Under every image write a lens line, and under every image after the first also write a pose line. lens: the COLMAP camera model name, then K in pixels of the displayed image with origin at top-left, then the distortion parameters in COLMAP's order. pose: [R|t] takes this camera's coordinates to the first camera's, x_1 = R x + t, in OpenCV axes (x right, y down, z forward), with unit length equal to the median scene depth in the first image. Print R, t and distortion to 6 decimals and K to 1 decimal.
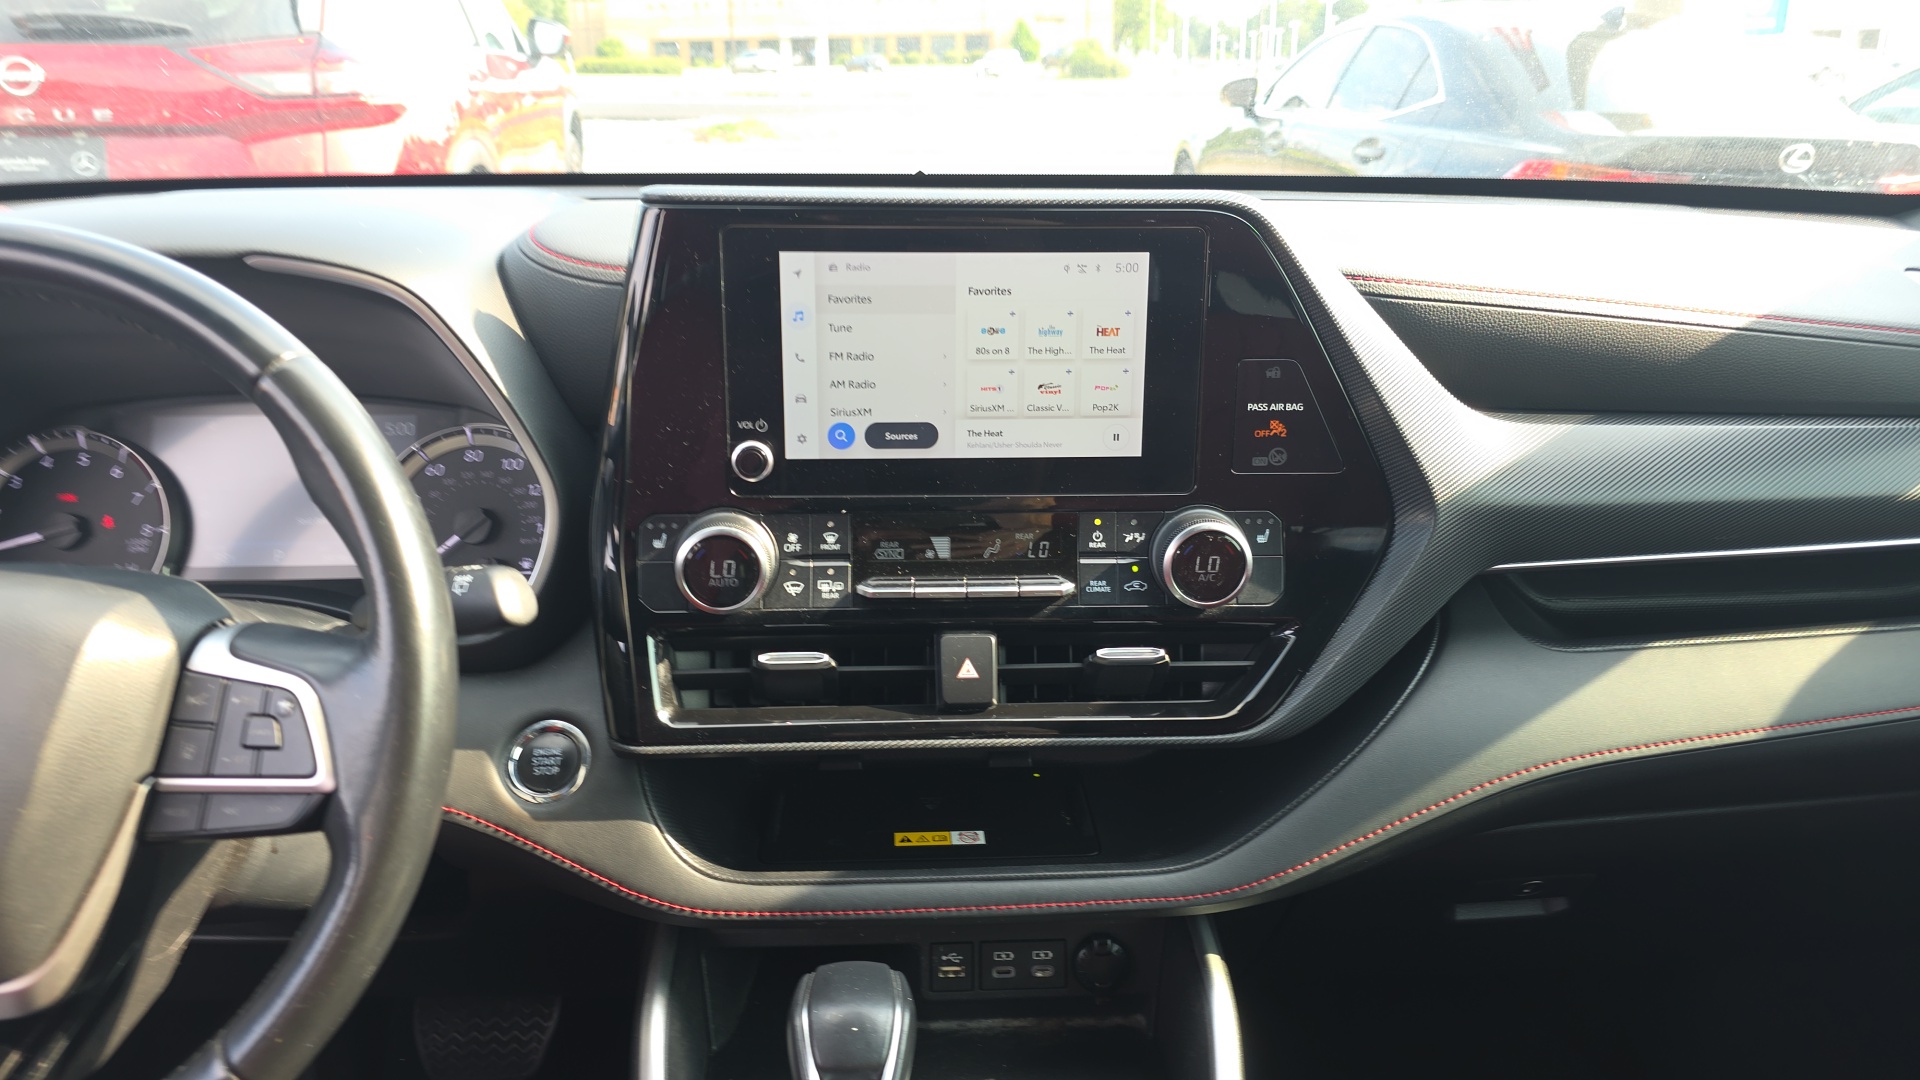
lens RADIAL K [[1308.5, 0, 974.7], [0, 1308.5, 486.4], [0, 0, 1]] dist [0.041108, -0.052208]
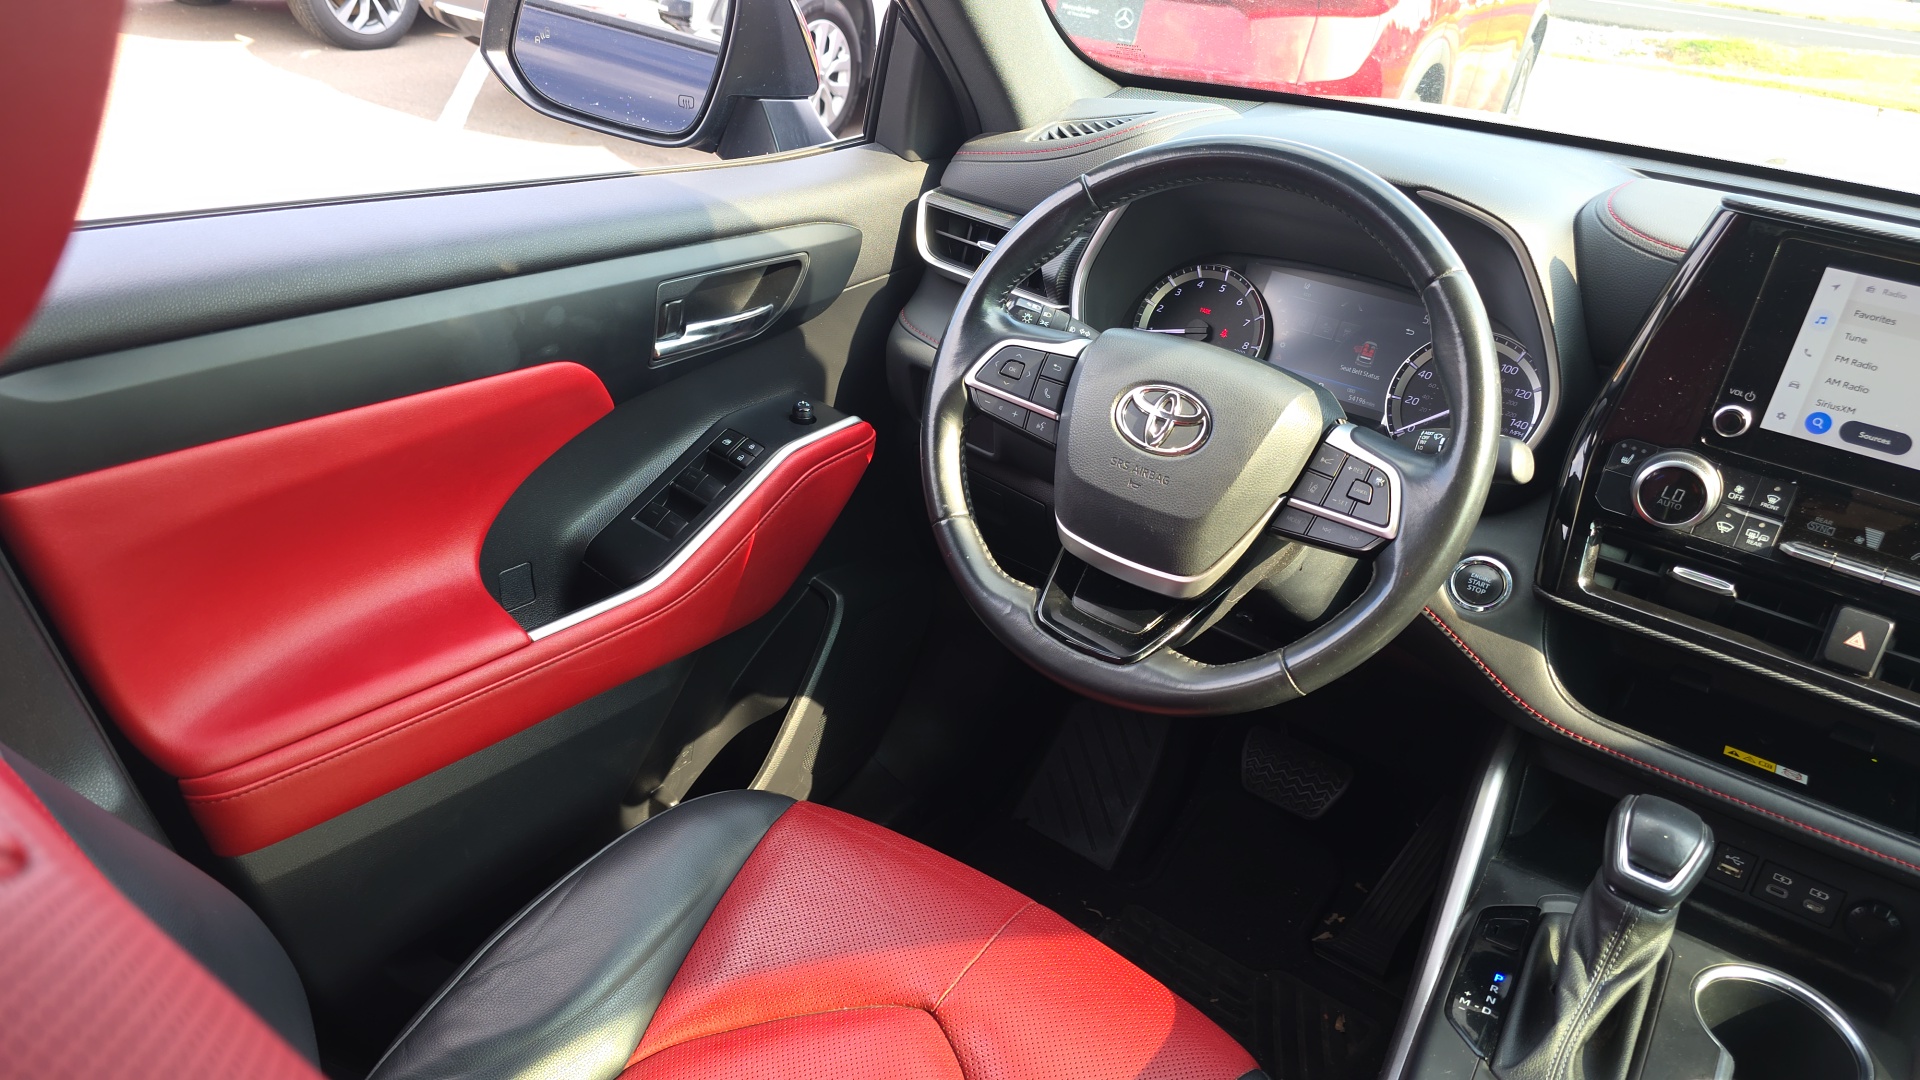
lens RADIAL K [[1308.5, 0, 909.8], [0, 1308.5, 532.4], [0, 0, 1]] dist [0.041108, -0.052208]
pose [[0.764244, 0.343173, -0.546043, -0.042664], [-0.278602, 0.939272, 0.200374, 0.046382], [0.581646, -0.001006, 0.813442, -0.489432]]
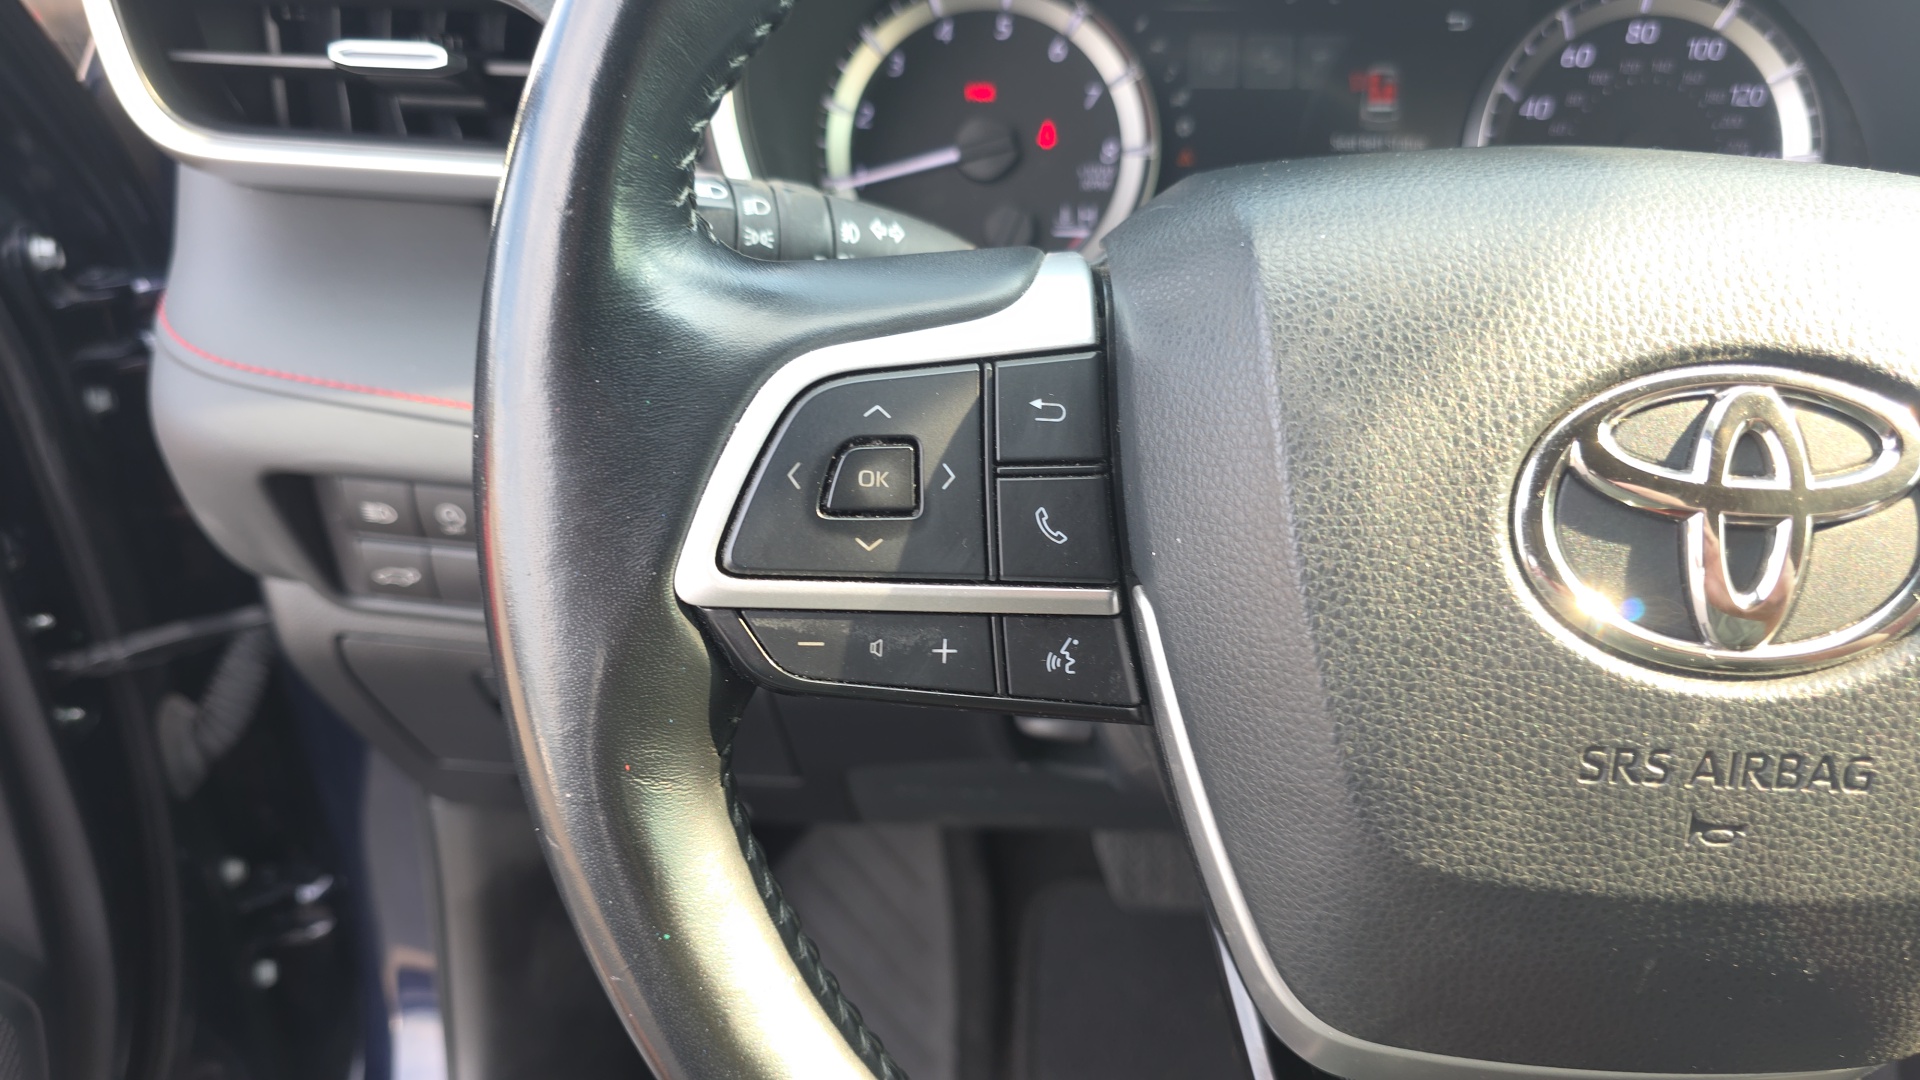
lens RADIAL K [[1308.5, 0, 955.9], [0, 1308.5, 534.1], [0, 0, 1]] dist [0.041108, -0.052208]
pose [[0.996807, 0.040639, -0.068733, -0.748766], [-0.022700, 0.969505, 0.244019, 0.066918], [0.076553, -0.241680, 0.967332, 0.414813]]
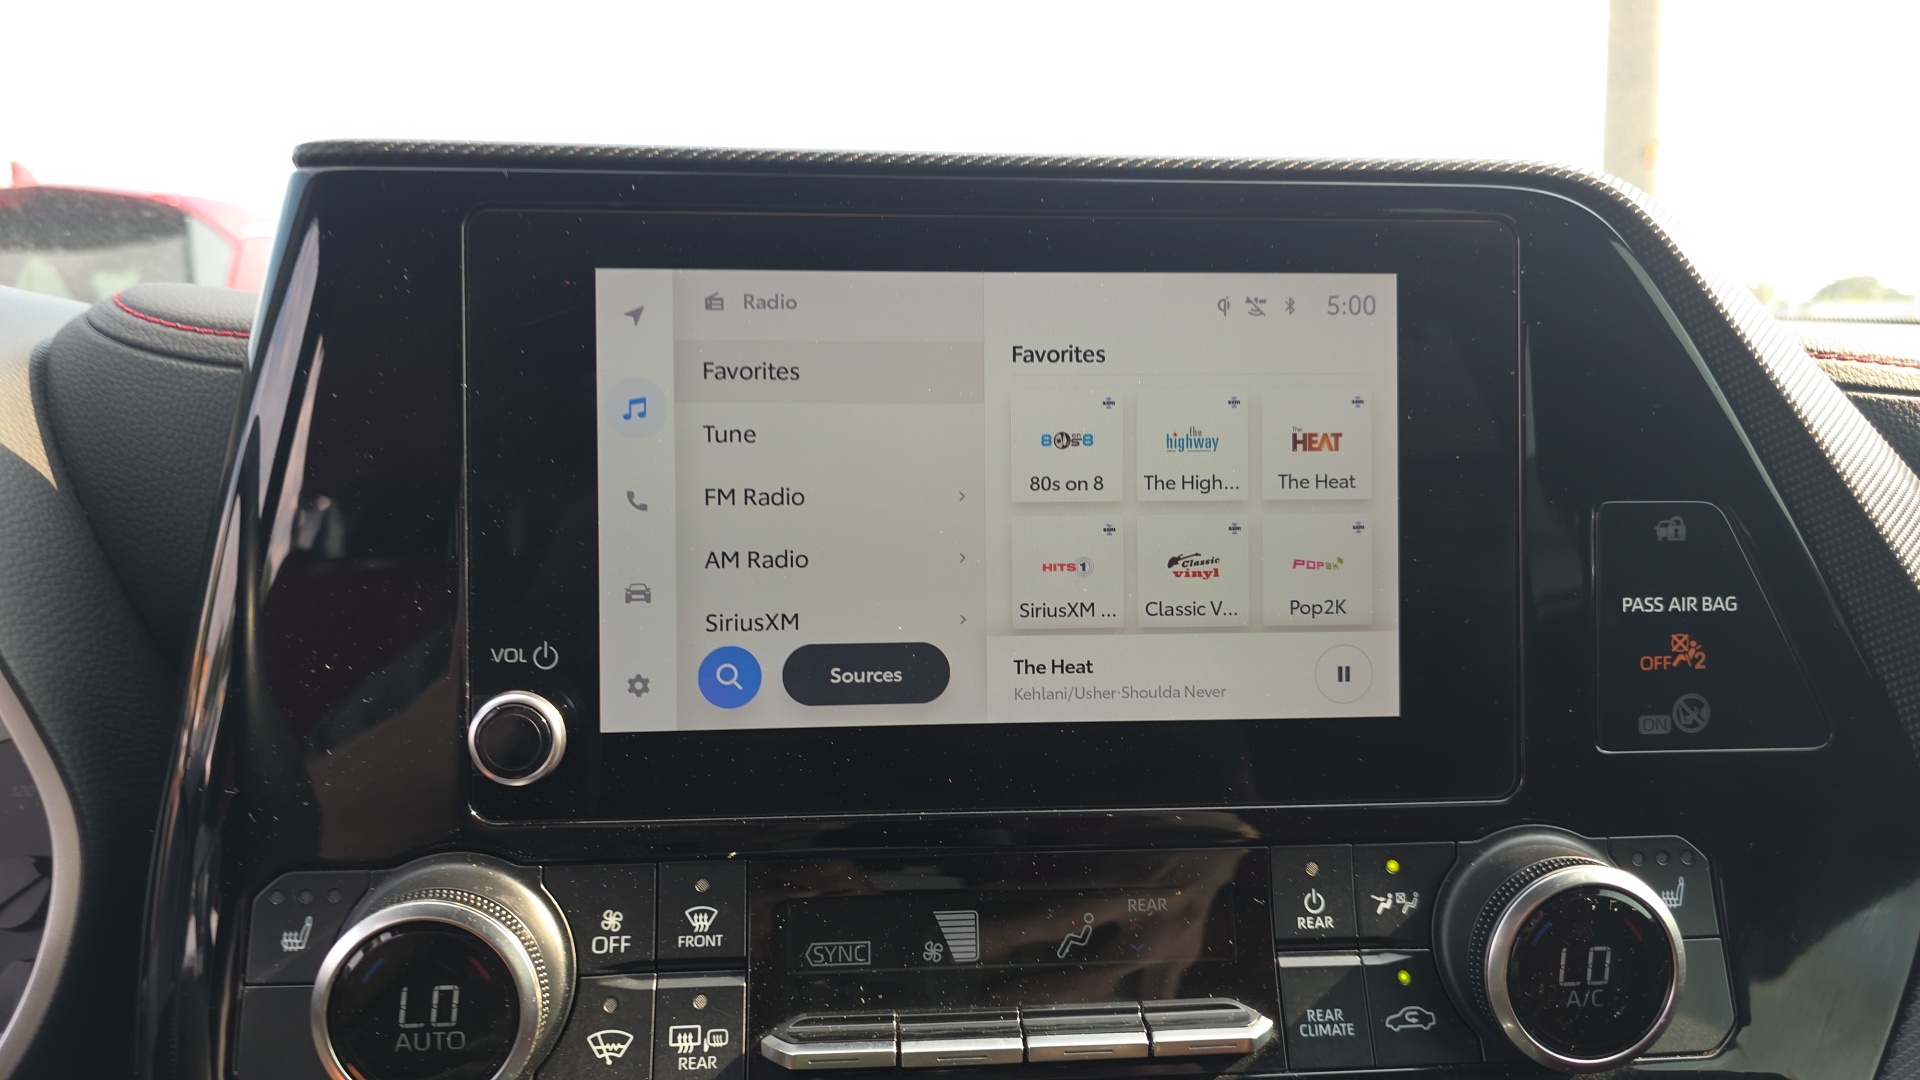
lens RADIAL K [[1308.5, 0, 941.1], [0, 1308.5, 556.4], [0, 0, 1]] dist [0.041108, -0.052208]
pose [[0.999748, -0.015802, 0.015929, -0.036796], [0.018656, 0.979849, -0.198868, 0.010182], [-0.012466, 0.199115, 0.979897, 0.553400]]
